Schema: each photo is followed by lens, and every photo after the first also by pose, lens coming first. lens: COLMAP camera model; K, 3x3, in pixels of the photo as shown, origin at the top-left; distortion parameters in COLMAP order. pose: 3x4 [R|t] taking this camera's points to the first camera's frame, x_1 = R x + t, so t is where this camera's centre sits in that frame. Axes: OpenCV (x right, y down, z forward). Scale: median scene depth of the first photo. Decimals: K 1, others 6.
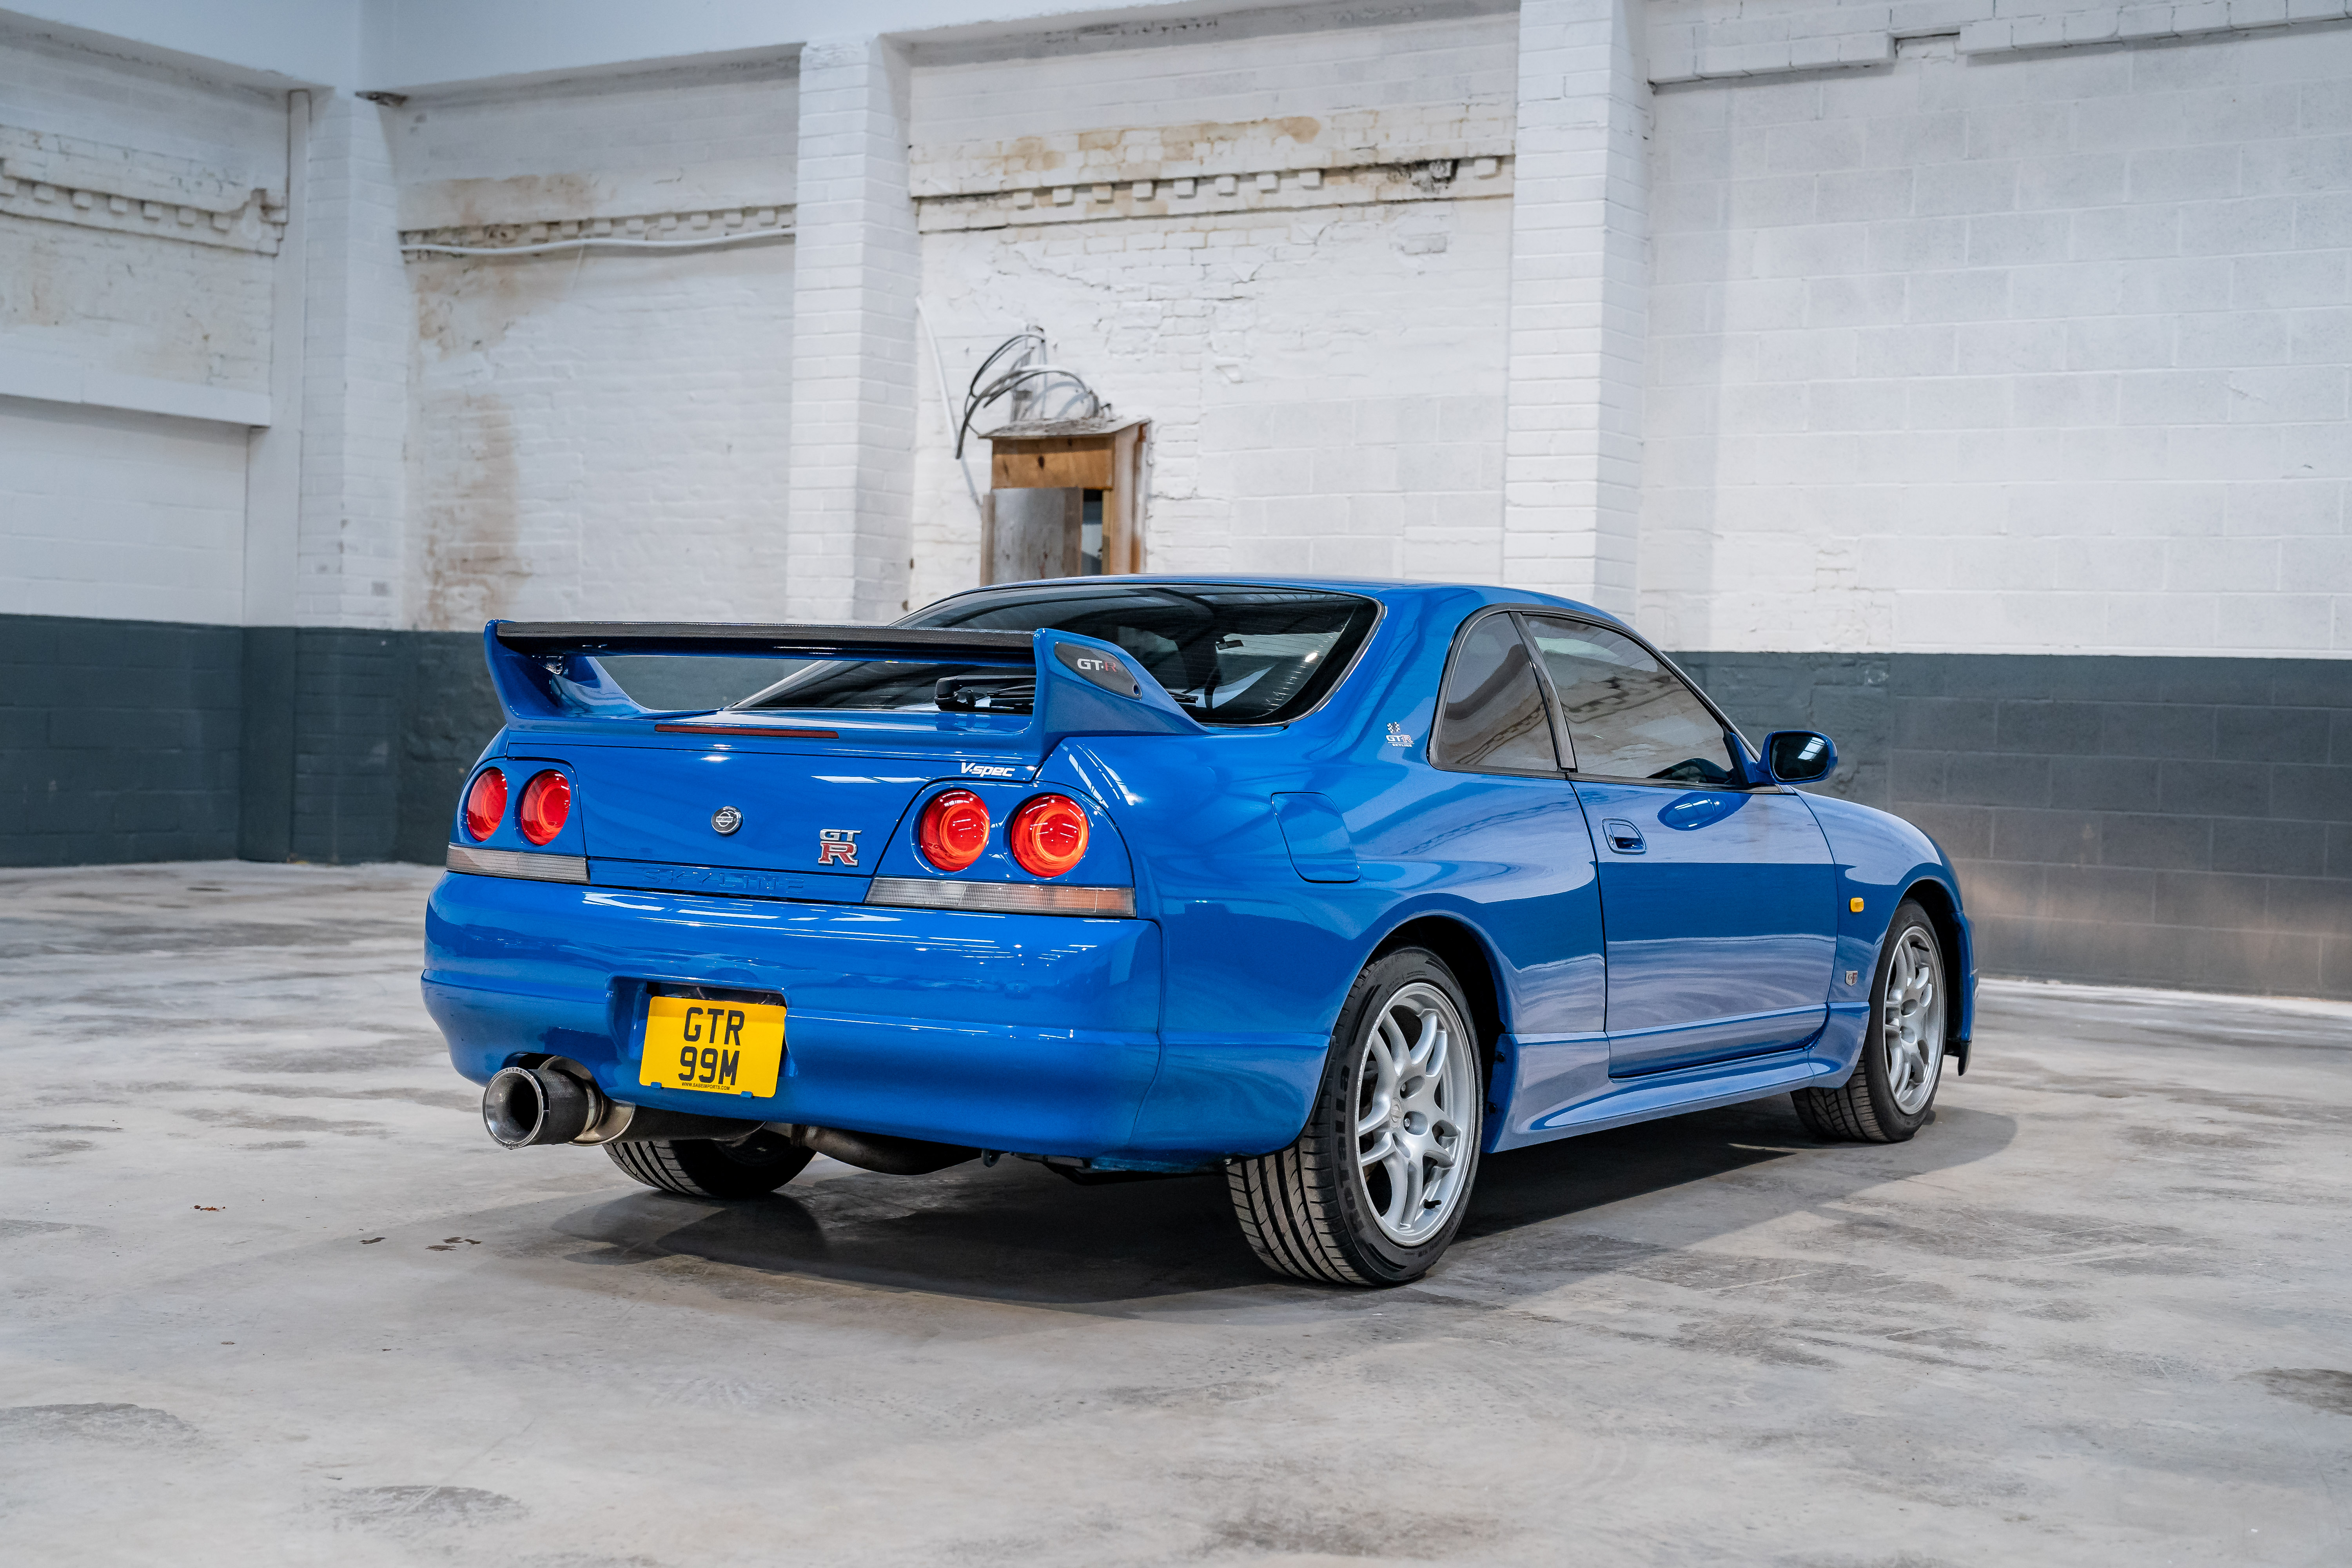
lens RADIAL K [[3236.9, 0, 1162.5], [0, 3236.9, 764.6], [0, 0, 1]] dist [-0.018035, 0.103610]
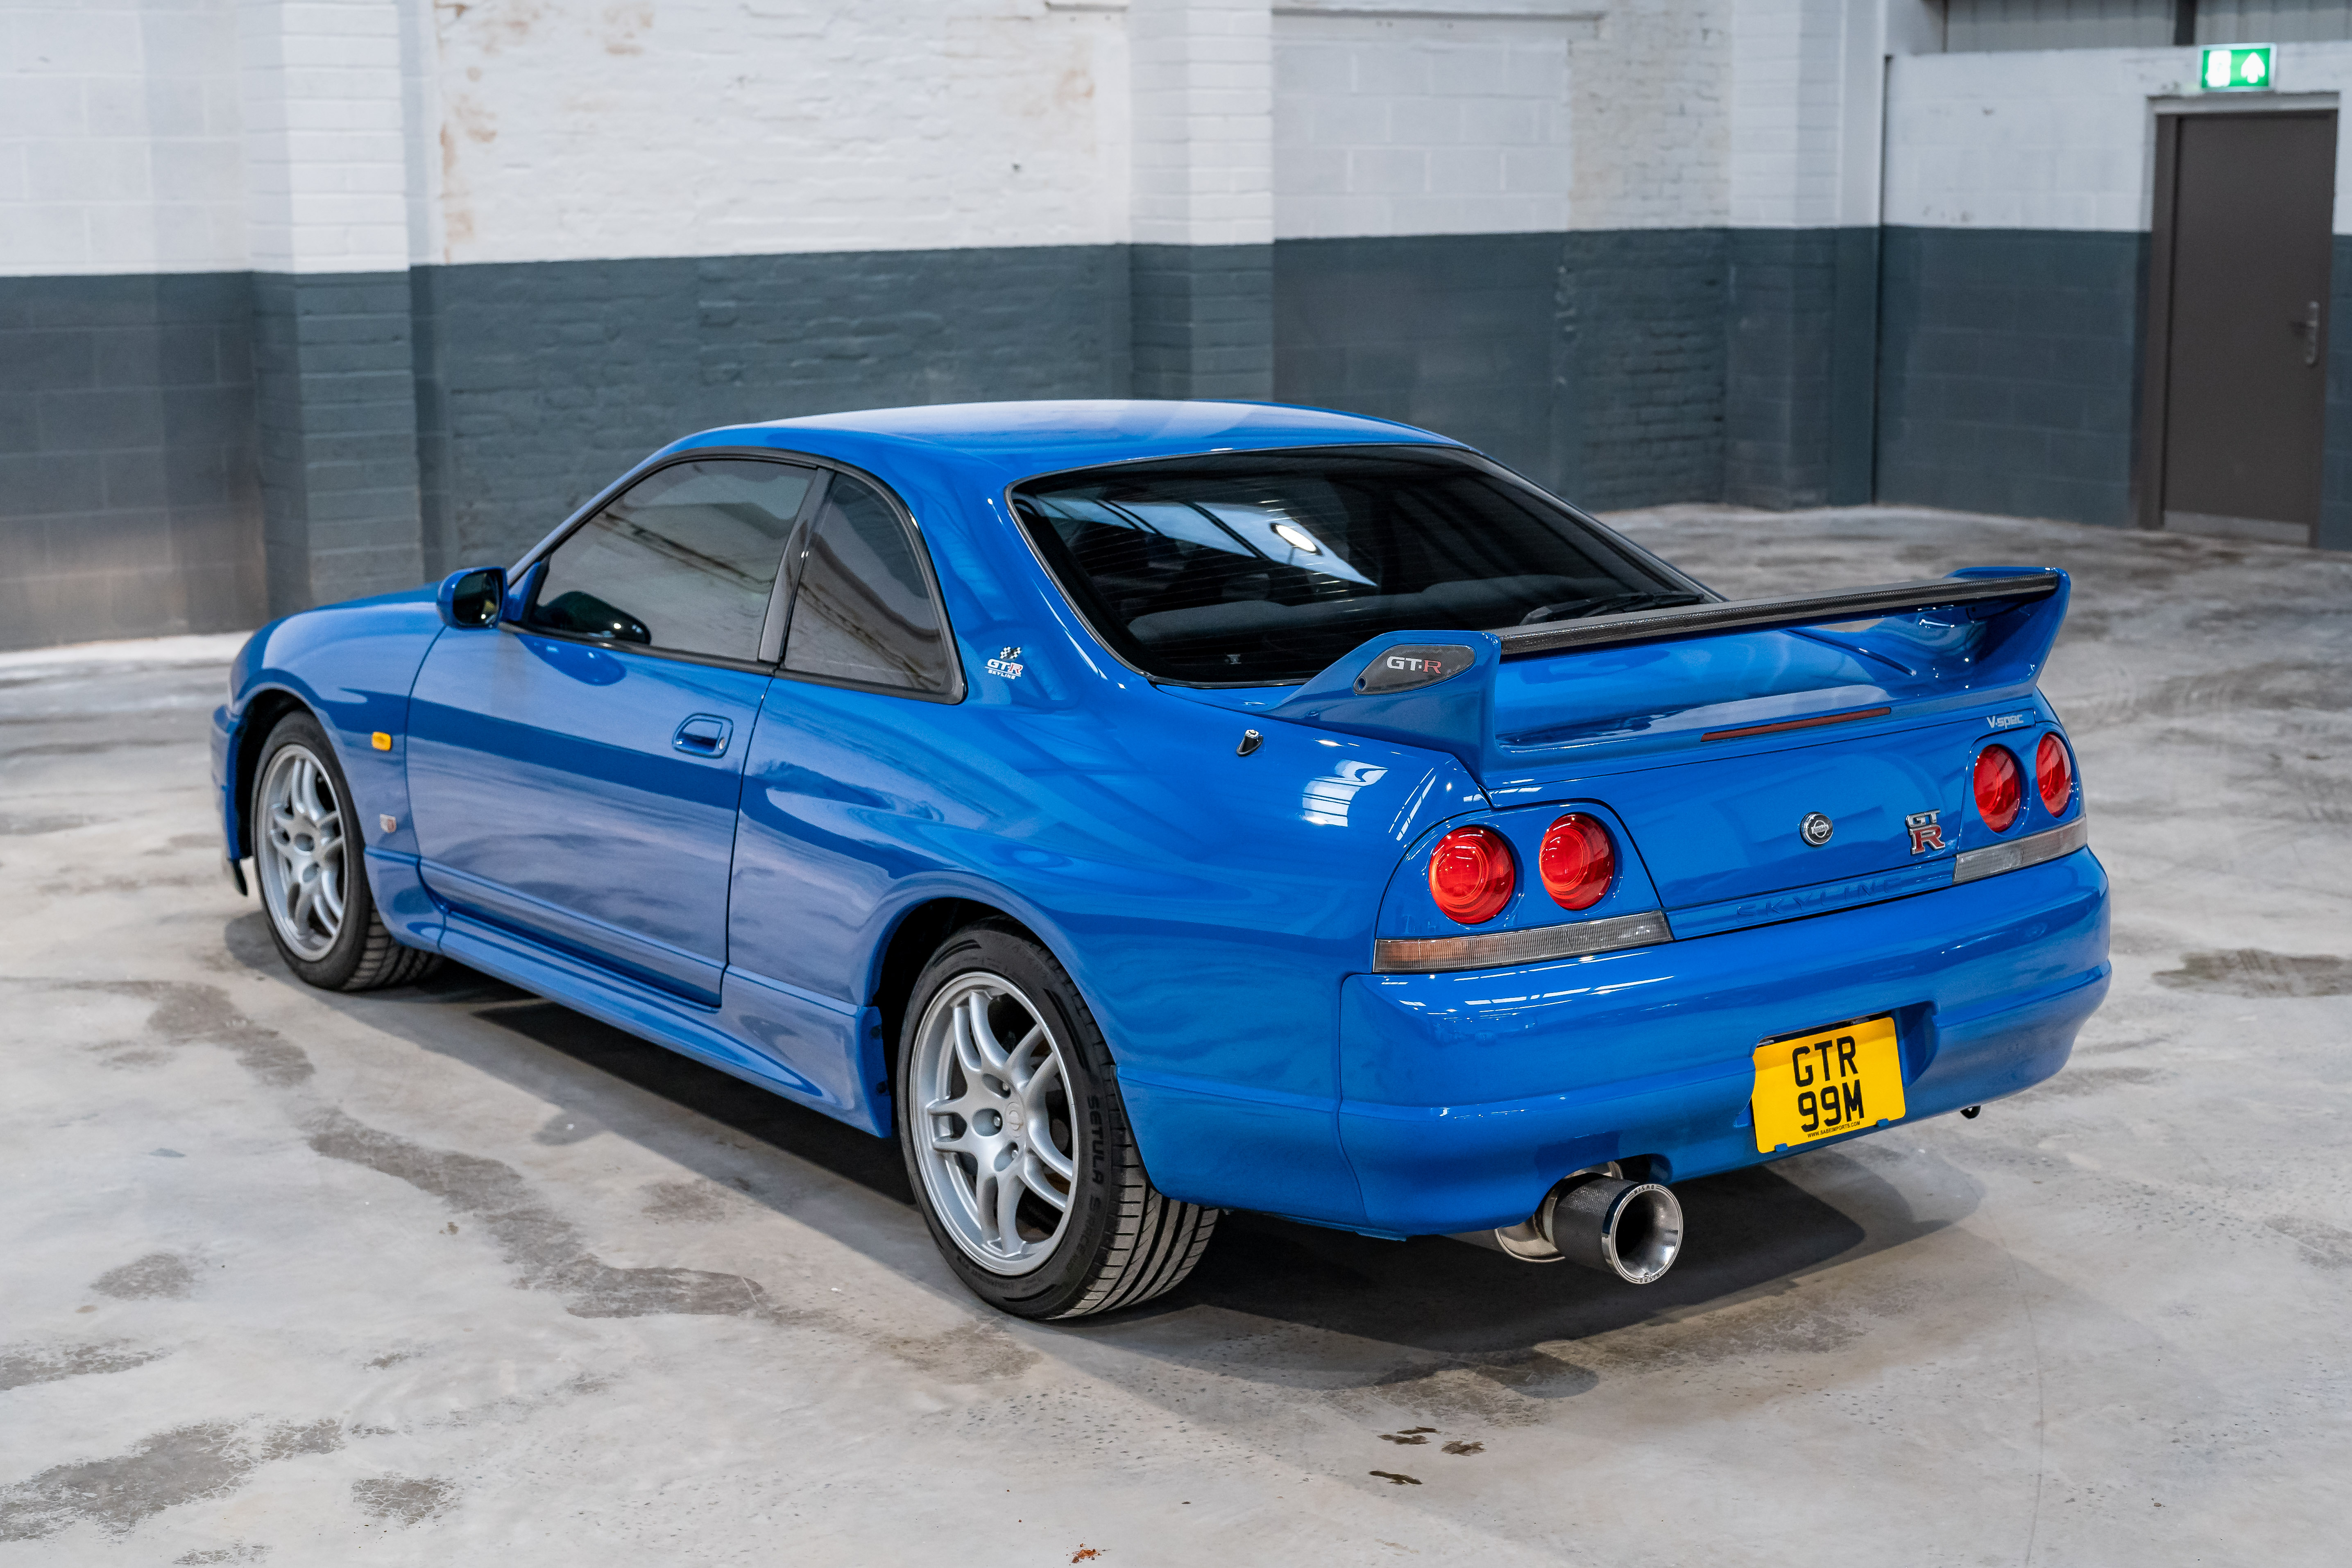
lens RADIAL K [[3391.5, 0, 1230.4], [0, 3391.5, 740.8], [0, 0, 1]] dist [-0.012515, 0.072131]
pose [[0.357173, -0.189641, 0.914584, -0.384266], [0.029025, 0.980952, 0.192068, -0.069875], [-0.933587, -0.042056, 0.355874, 0.311887]]
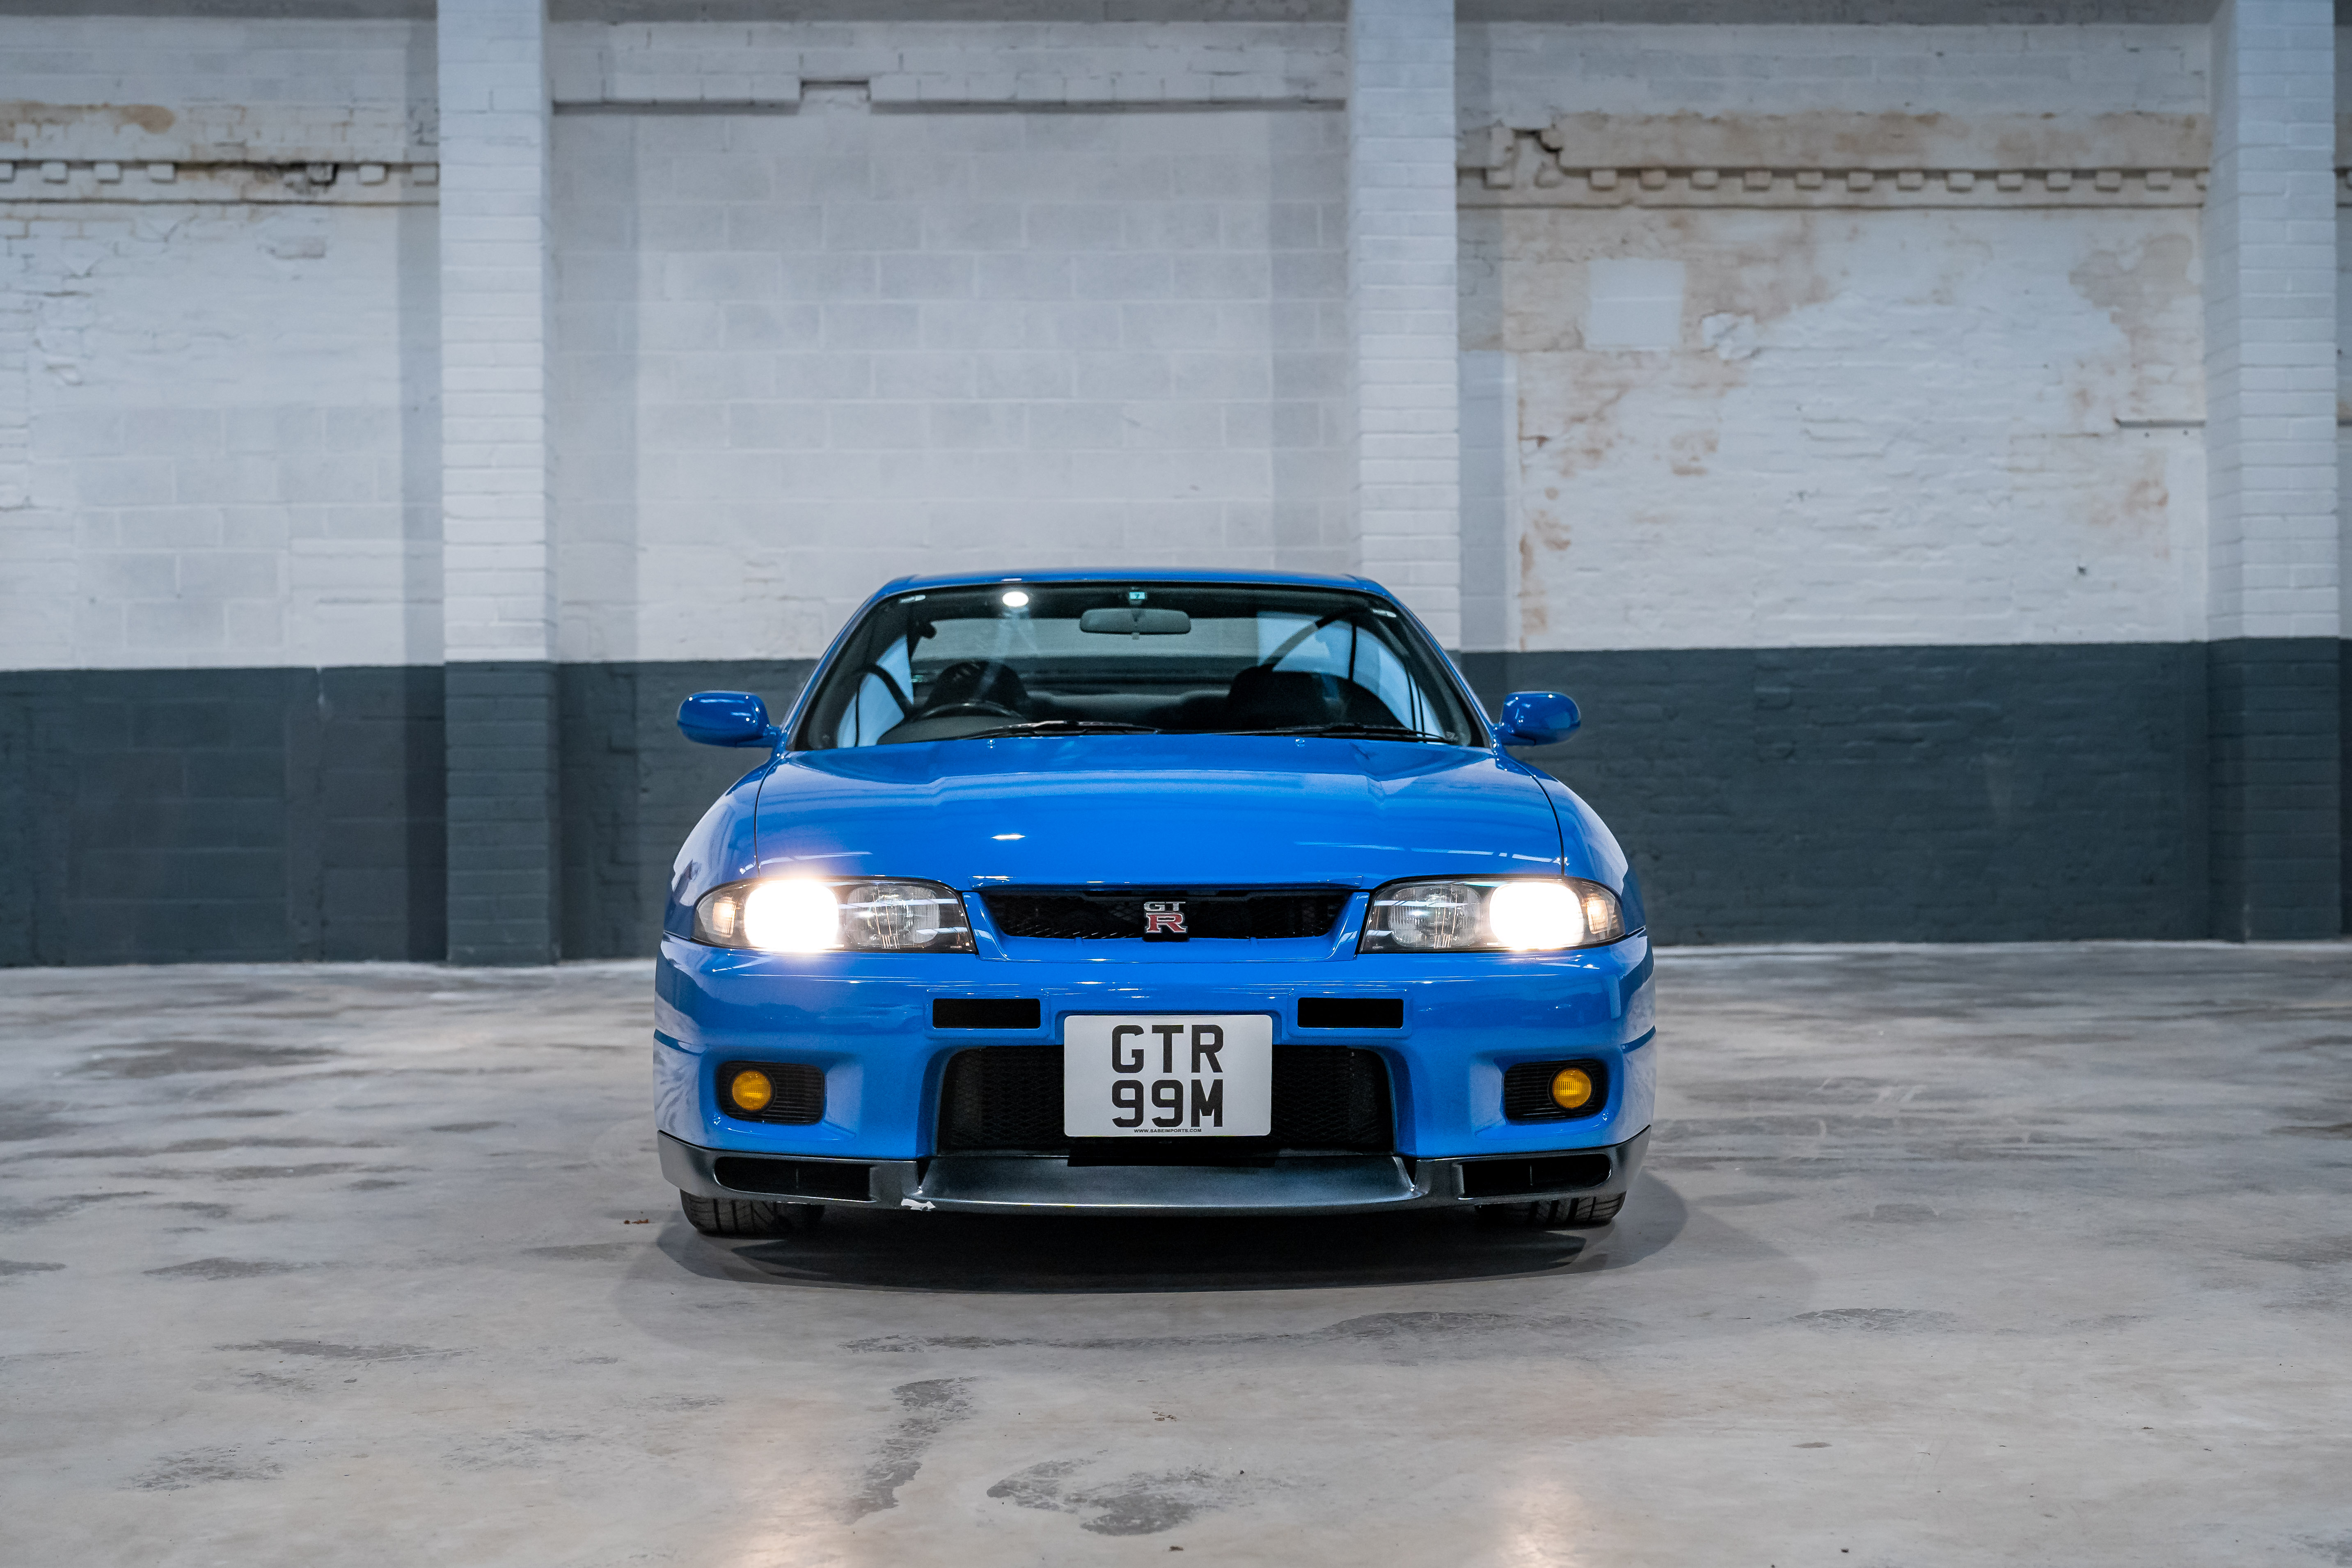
lens RADIAL K [[3385.9, 0, 1184.6], [0, 3385.9, 766.6], [0, 0, 1]] dist [-0.012525, 0.079117]
pose [[0.805389, -0.037498, 0.591560, -0.327387], [0.042648, 0.999076, 0.005265, 0.000366], [-0.591211, 0.020989, 0.806244, 0.030412]]
